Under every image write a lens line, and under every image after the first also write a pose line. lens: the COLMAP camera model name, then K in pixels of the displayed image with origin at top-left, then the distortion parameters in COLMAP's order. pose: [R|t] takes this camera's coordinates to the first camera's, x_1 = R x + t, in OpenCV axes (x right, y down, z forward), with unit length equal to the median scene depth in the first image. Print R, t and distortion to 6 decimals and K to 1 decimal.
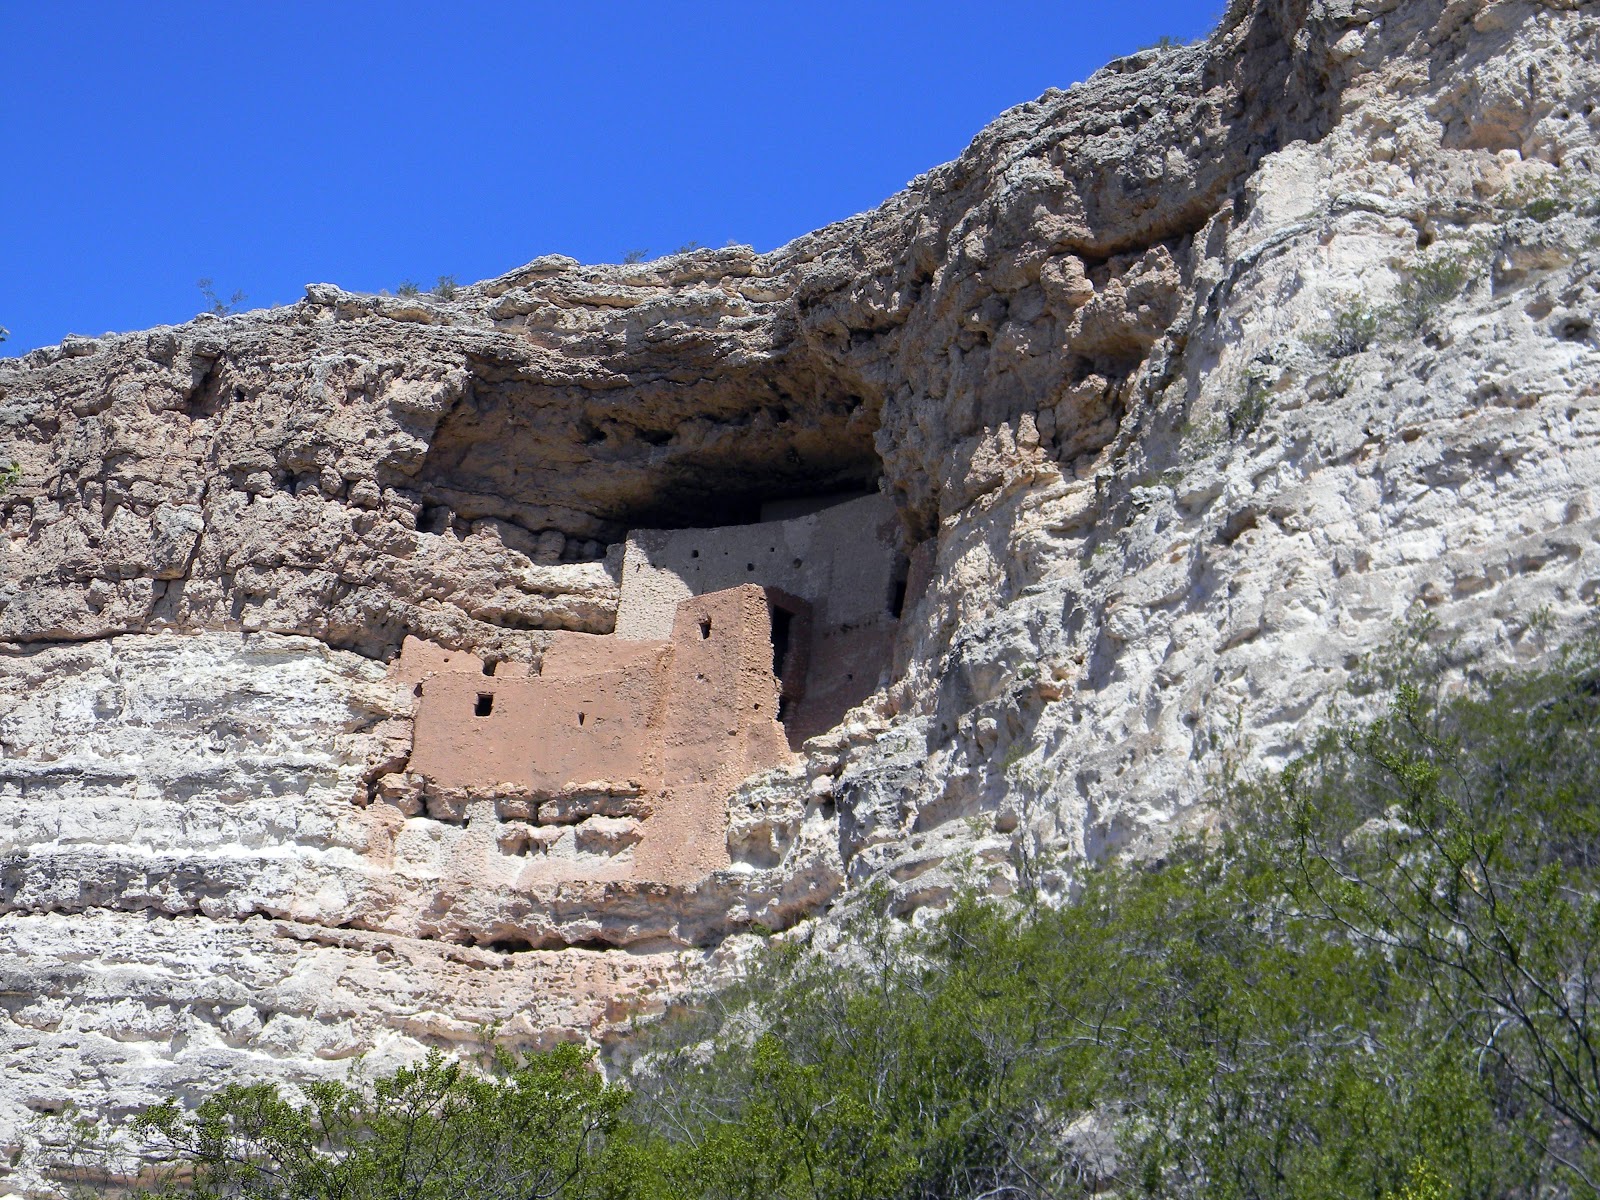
lens RADIAL K [[2769.4, 0, 797.1], [0, 2769.4, 590.1], [0, 0, 1]] dist [-0.003902, 0.000000]
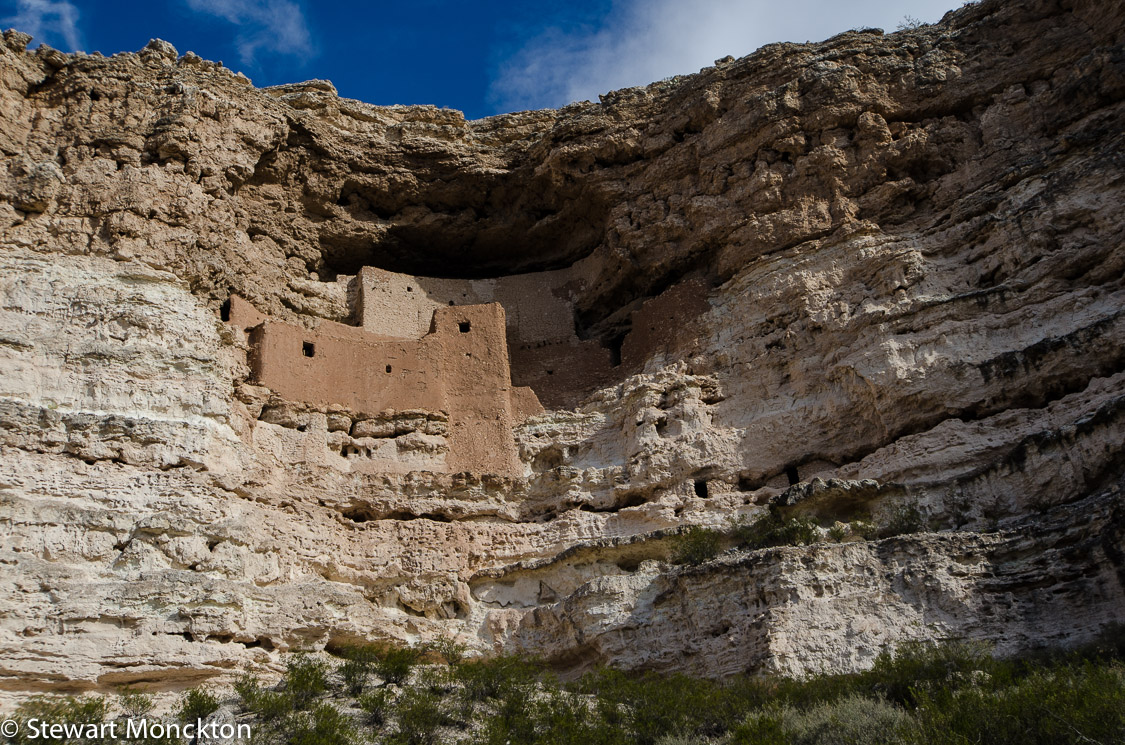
lens RADIAL K [[1113.1, 0, 551.6], [0, 1113.1, 395.2], [0, 0, 1]] dist [0.009034, 0.000000]
pose [[0.752423, 0.179856, 0.633649, -0.373990], [-0.084021, 0.980347, -0.178493, 0.154665], [-0.653299, 0.081063, 0.752747, 0.513127]]
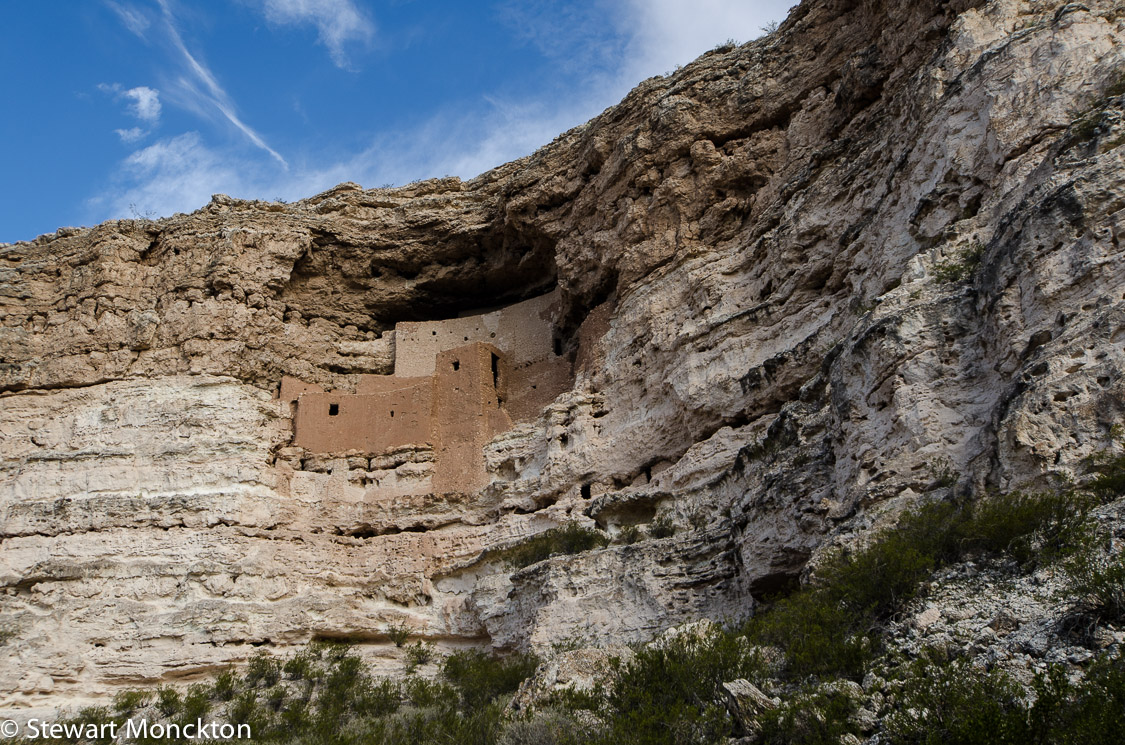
lens RADIAL K [[1113.1, 0, 561.5], [0, 1113.1, 395.3], [0, 0, 1]] dist [0.009034, 0.000000]
pose [[0.958914, -0.017403, 0.283162, -0.180622], [0.032110, 0.998361, -0.047377, 0.073388], [-0.281874, 0.054523, 0.957901, 0.242744]]
